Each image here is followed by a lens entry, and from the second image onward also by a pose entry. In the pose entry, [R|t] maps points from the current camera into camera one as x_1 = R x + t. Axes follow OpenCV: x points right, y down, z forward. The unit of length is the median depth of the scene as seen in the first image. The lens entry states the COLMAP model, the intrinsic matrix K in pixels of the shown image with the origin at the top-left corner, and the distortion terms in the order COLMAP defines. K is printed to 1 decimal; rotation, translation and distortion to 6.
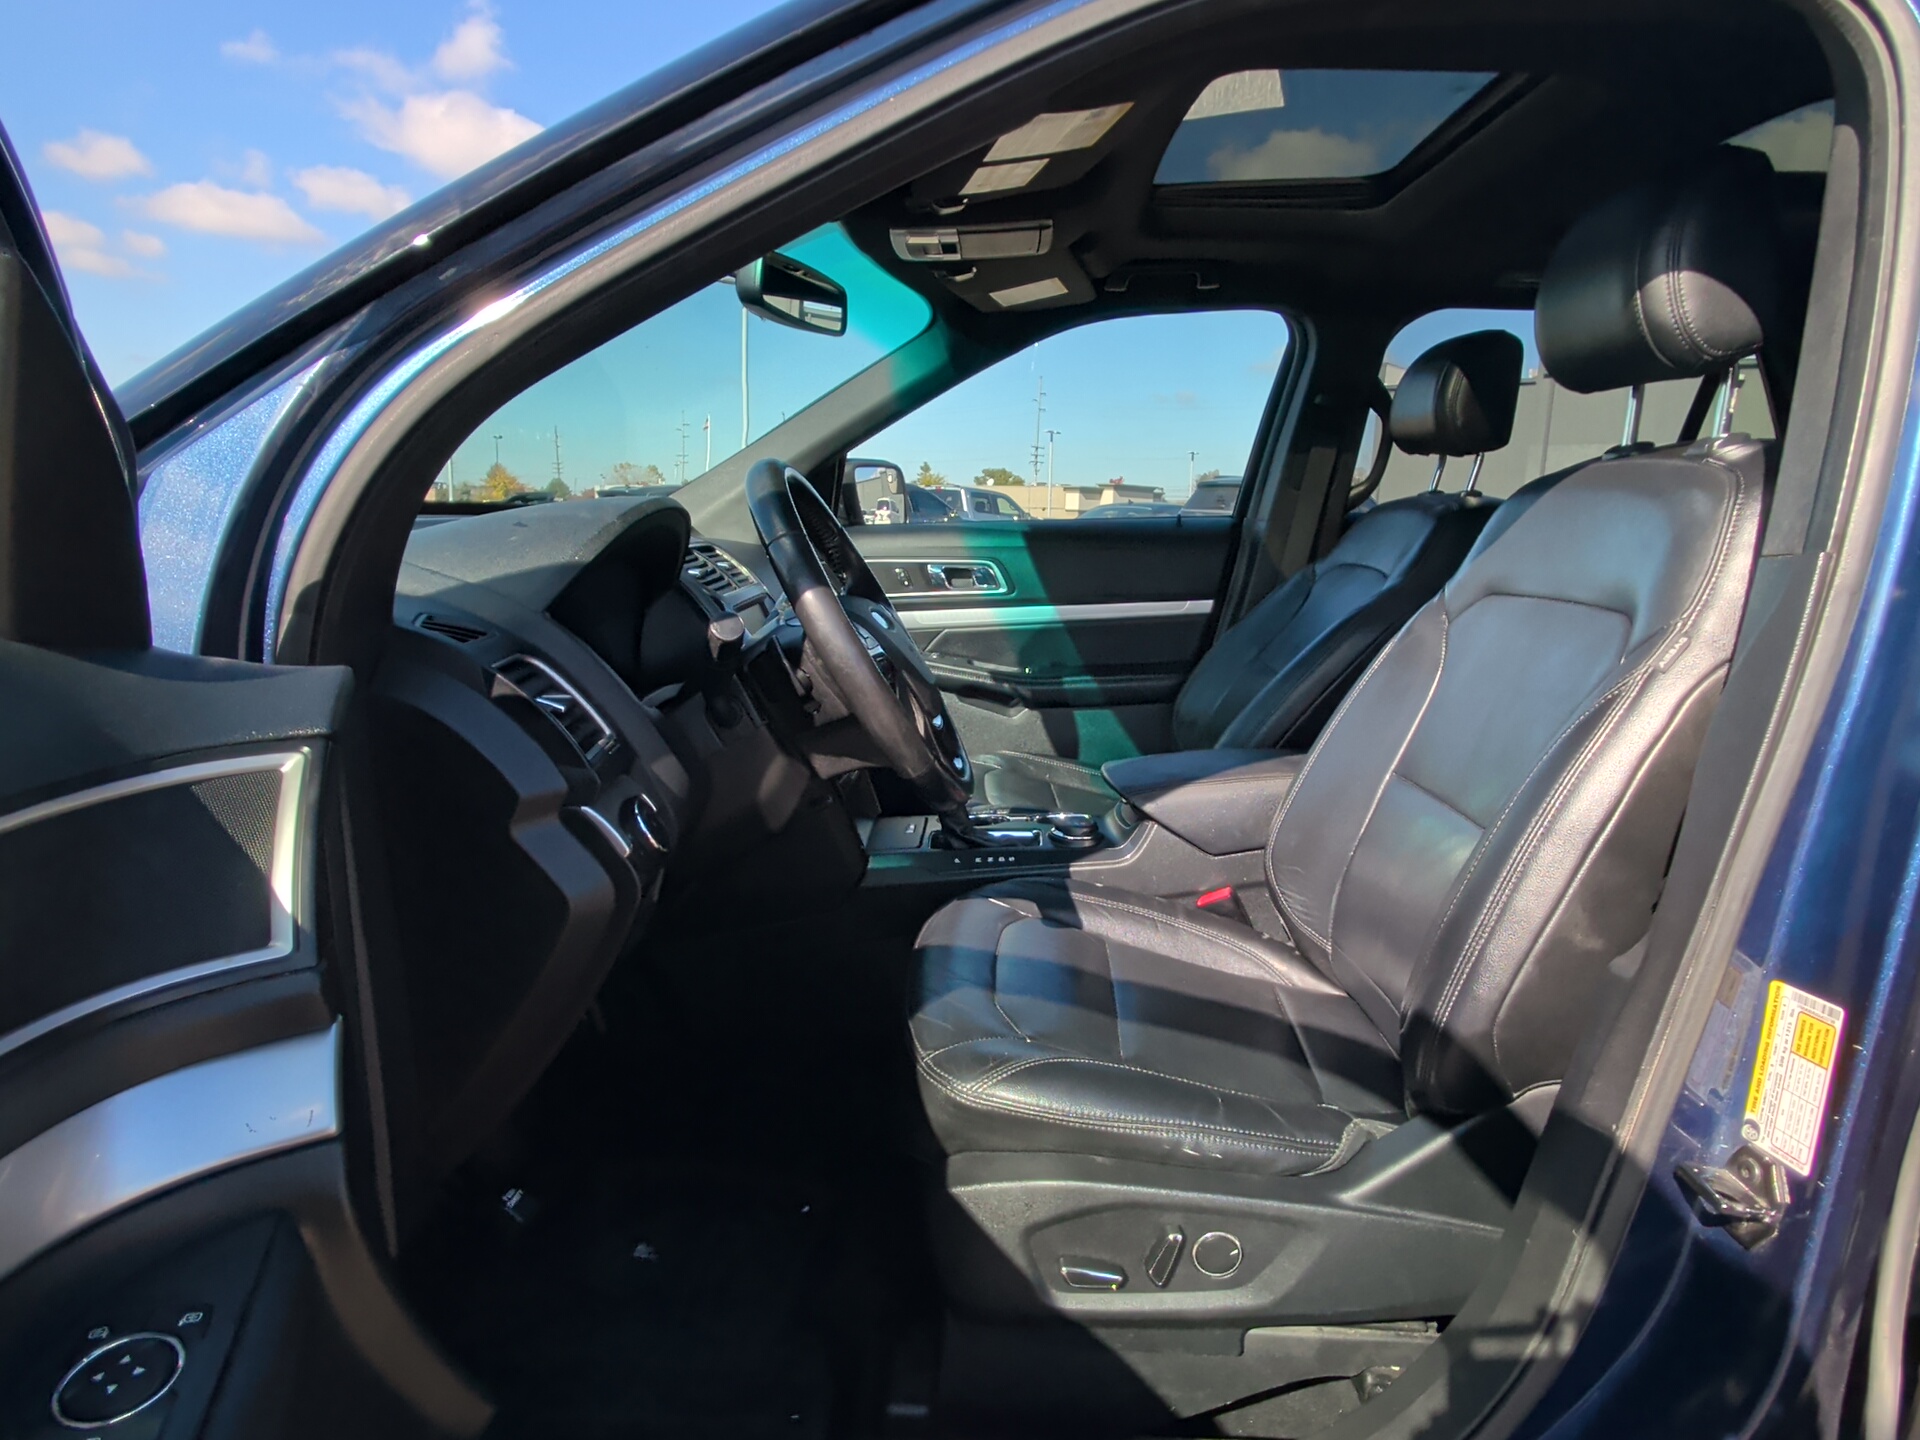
lens RADIAL K [[1263.1, 0, 960.9], [0, 1263.1, 748.7], [0, 0, 1]] dist [0.046211, -0.032792]
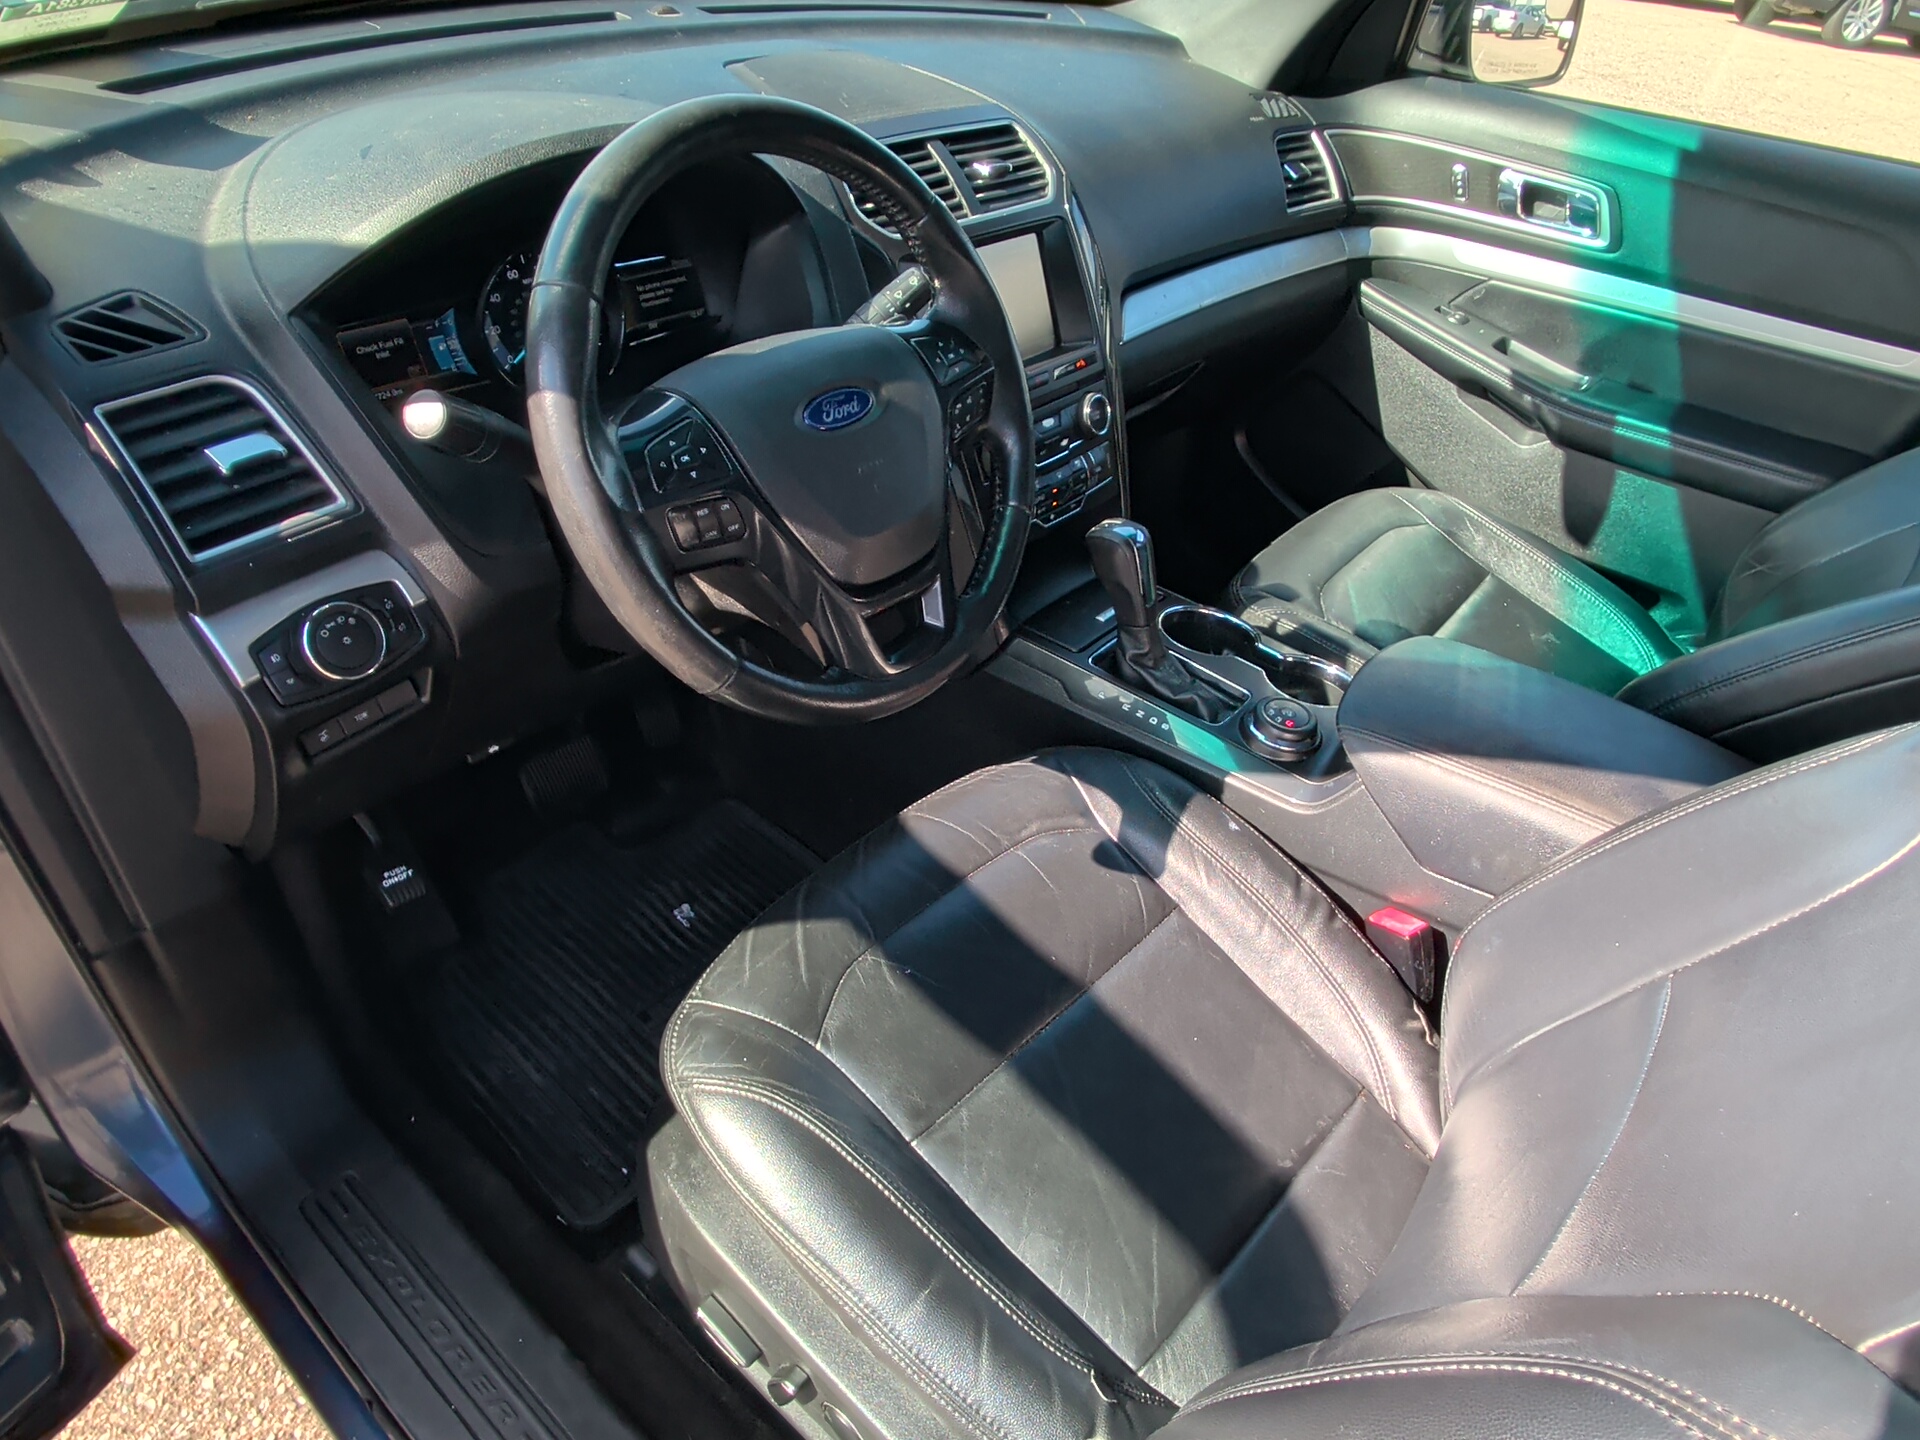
lens RADIAL K [[1263.1, 0, 960.9], [0, 1263.1, 748.7], [0, 0, 1]] dist [0.046211, -0.032792]
pose [[0.773393, 0.452768, -0.443694, 0.184986], [-0.221763, 0.848925, 0.479737, -0.148418], [0.593873, -0.272630, 0.756959, 0.264928]]
